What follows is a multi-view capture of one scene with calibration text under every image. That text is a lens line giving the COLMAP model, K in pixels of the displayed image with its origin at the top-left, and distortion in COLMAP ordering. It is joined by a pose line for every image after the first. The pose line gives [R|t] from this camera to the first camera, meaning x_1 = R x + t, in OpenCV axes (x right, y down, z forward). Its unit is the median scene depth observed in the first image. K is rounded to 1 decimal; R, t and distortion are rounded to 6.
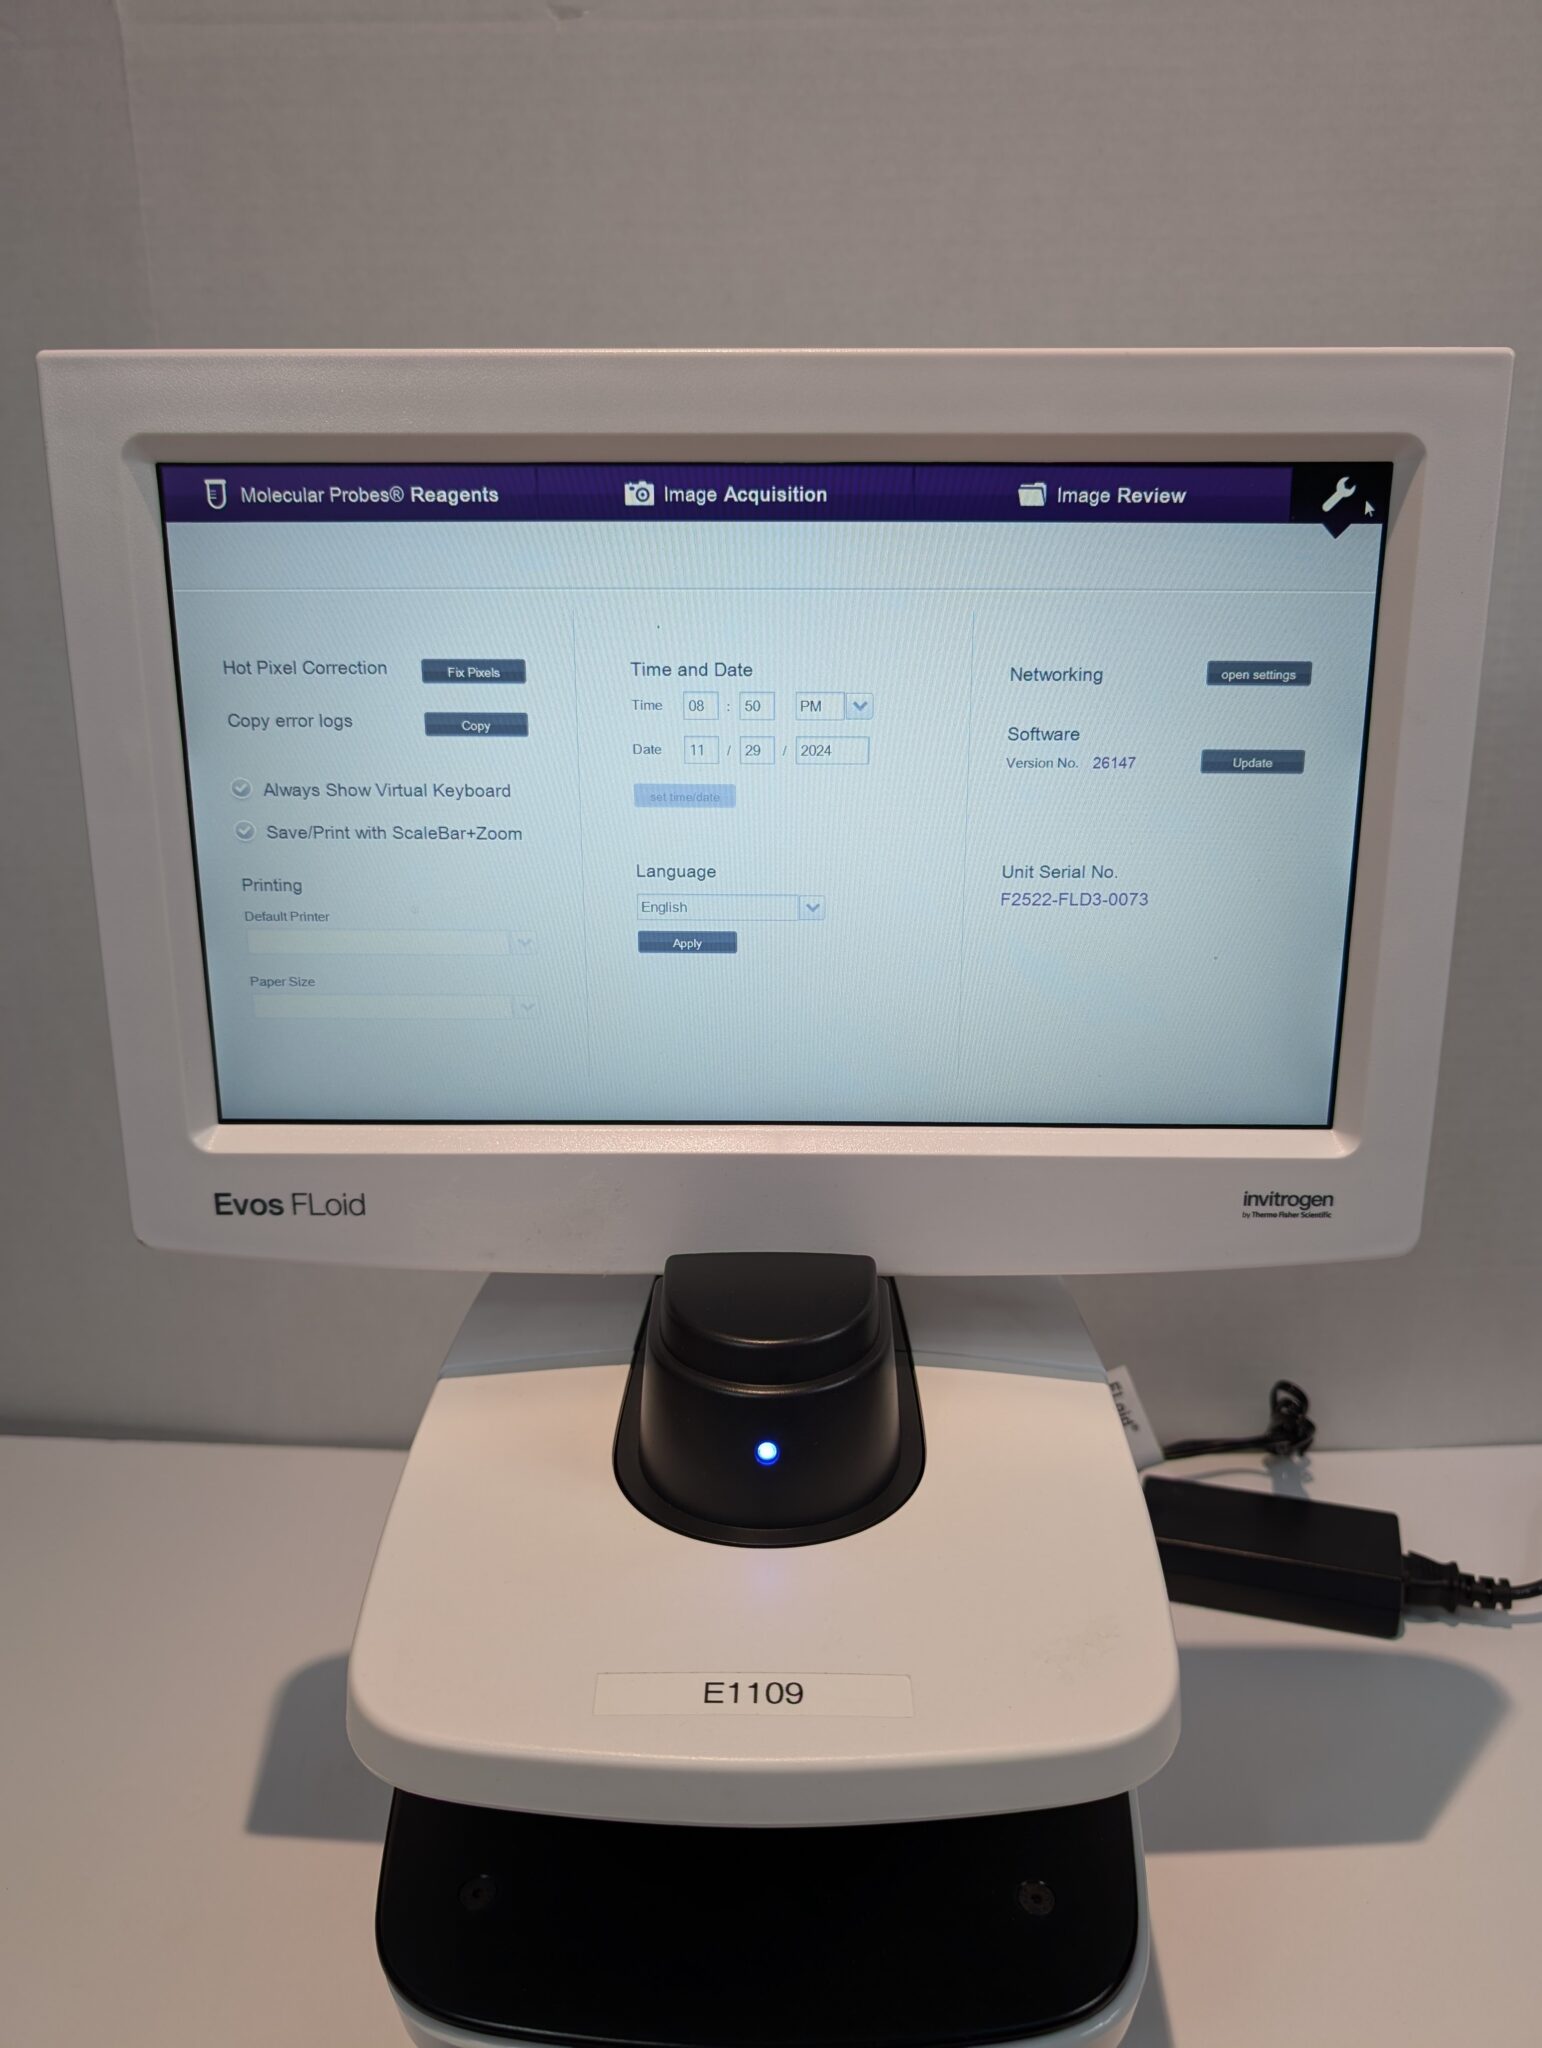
lens RADIAL K [[1656.4, 0, 796.8], [0, 1656.4, 983.6], [0, 0, 1]] dist [-0.004336, -0.007080]
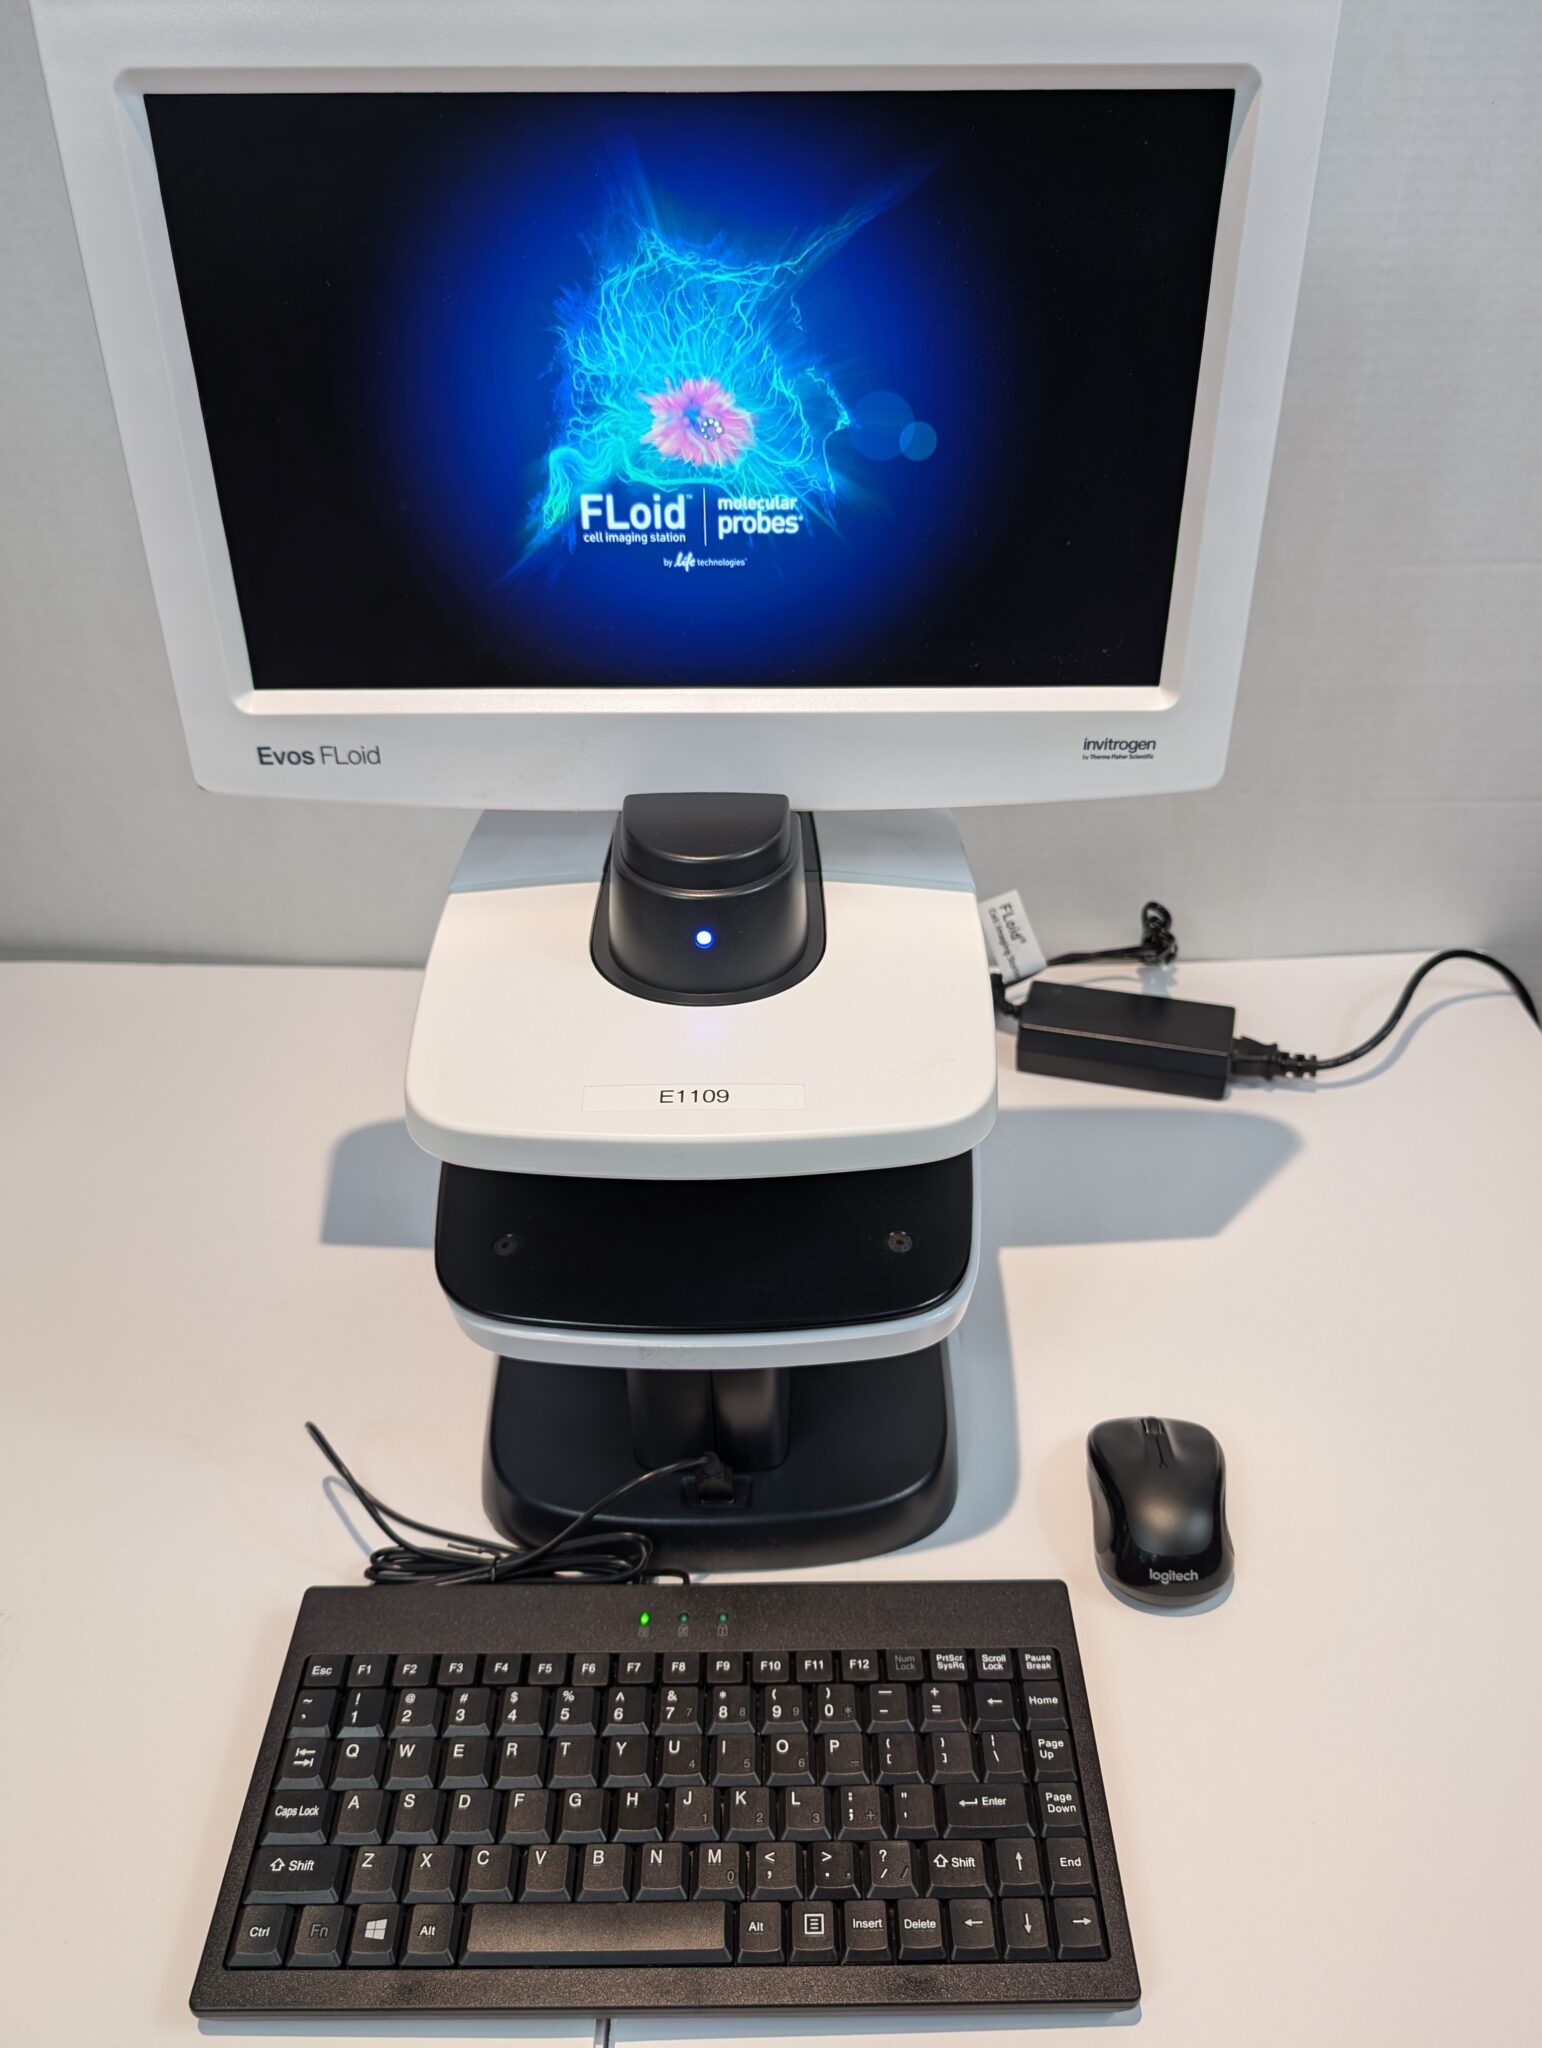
lens RADIAL K [[1670.1, 0, 799.6], [0, 1670.1, 1094.7], [0, 0, 1]] dist [-0.001604, -0.019839]
pose [[0.999810, -0.011973, 0.015382, 0.031990], [0.006356, 0.946237, 0.323411, -0.028634], [-0.018427, -0.323252, 0.946134, -0.274206]]
